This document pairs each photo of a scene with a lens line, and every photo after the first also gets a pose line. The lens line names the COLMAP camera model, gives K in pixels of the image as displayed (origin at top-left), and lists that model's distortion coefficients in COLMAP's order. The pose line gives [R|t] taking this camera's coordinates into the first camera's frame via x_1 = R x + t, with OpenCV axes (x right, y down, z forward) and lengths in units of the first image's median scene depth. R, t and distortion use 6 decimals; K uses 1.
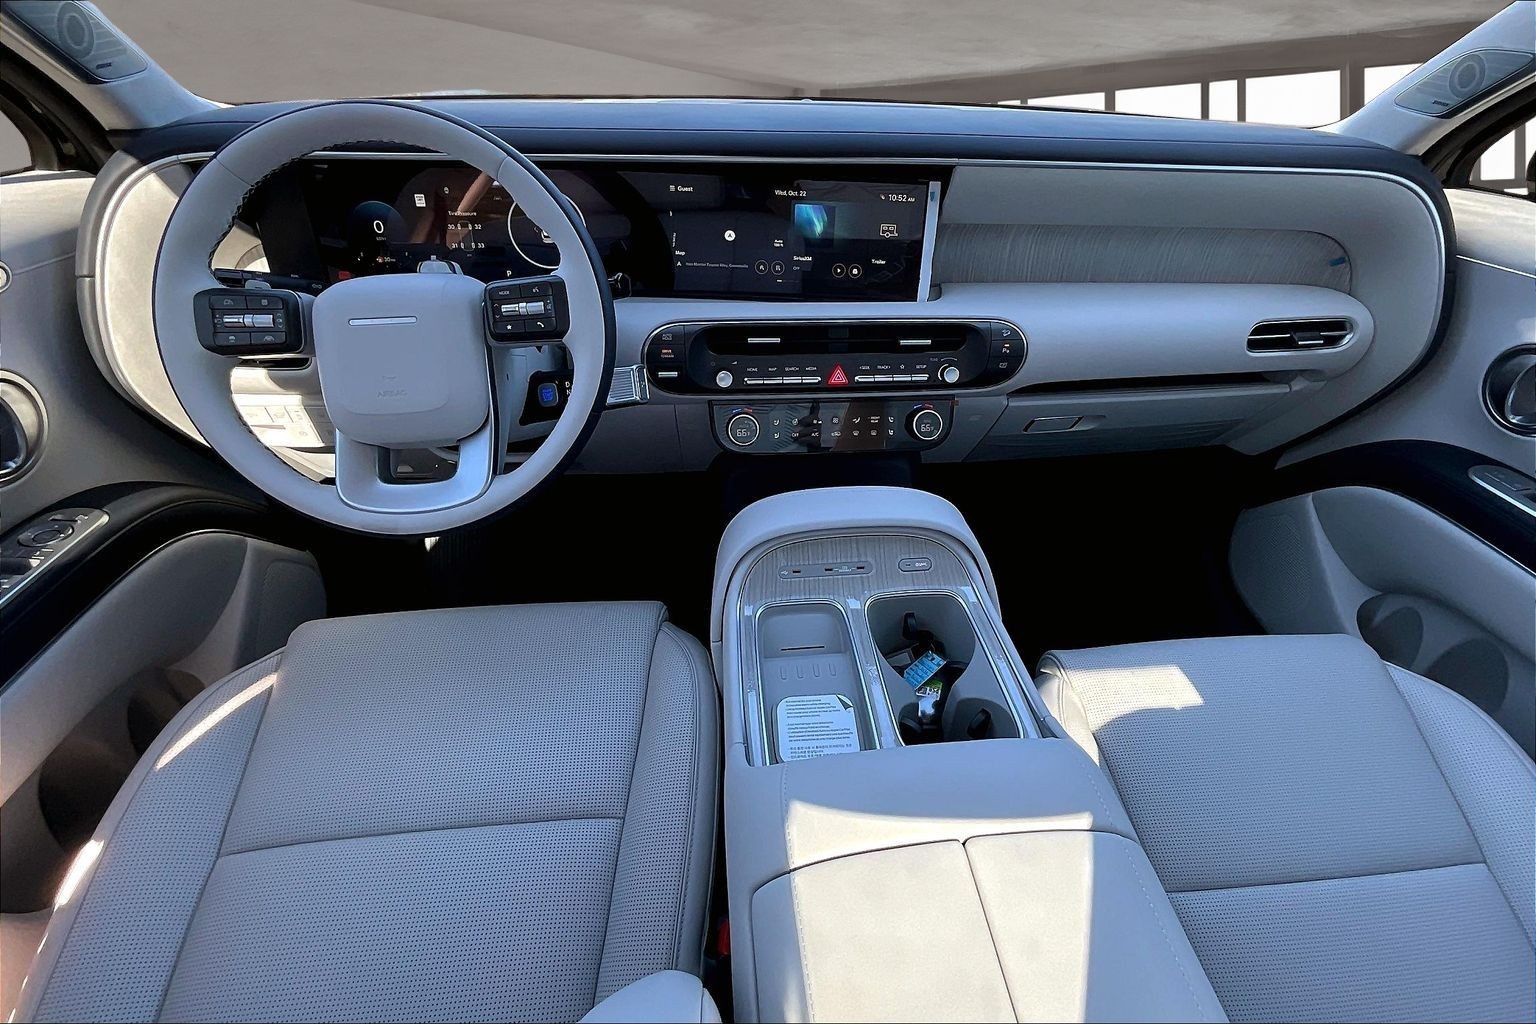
lens RADIAL K [[663.1, 0, 767.3], [0, 663.1, 491.7], [0, 0, 1]] dist [-0.002277, -0.000497]
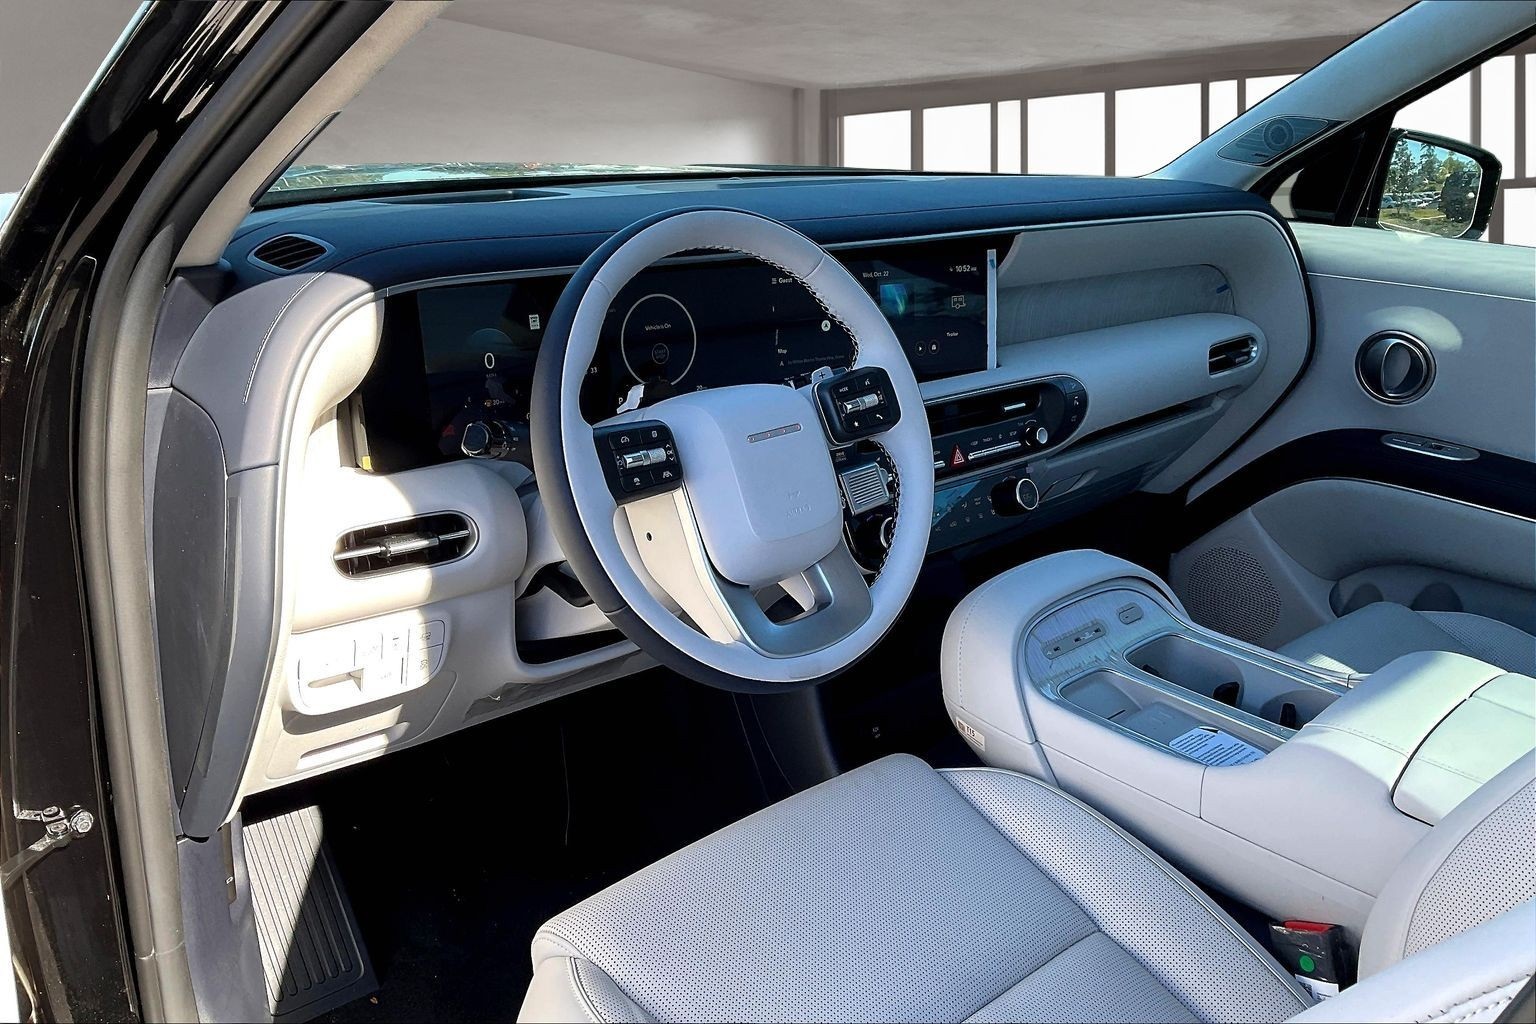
lens RADIAL K [[1281.6, 0, 768.0], [0, 1281.6, 512.0], [0, 0, 1]] dist [0.102896, 0.000381]
pose [[0.797563, -0.191468, 0.572043, -1.149175], [0.326150, 0.934606, -0.141909, 0.061248], [-0.507464, 0.299754, 0.807854, -0.263334]]
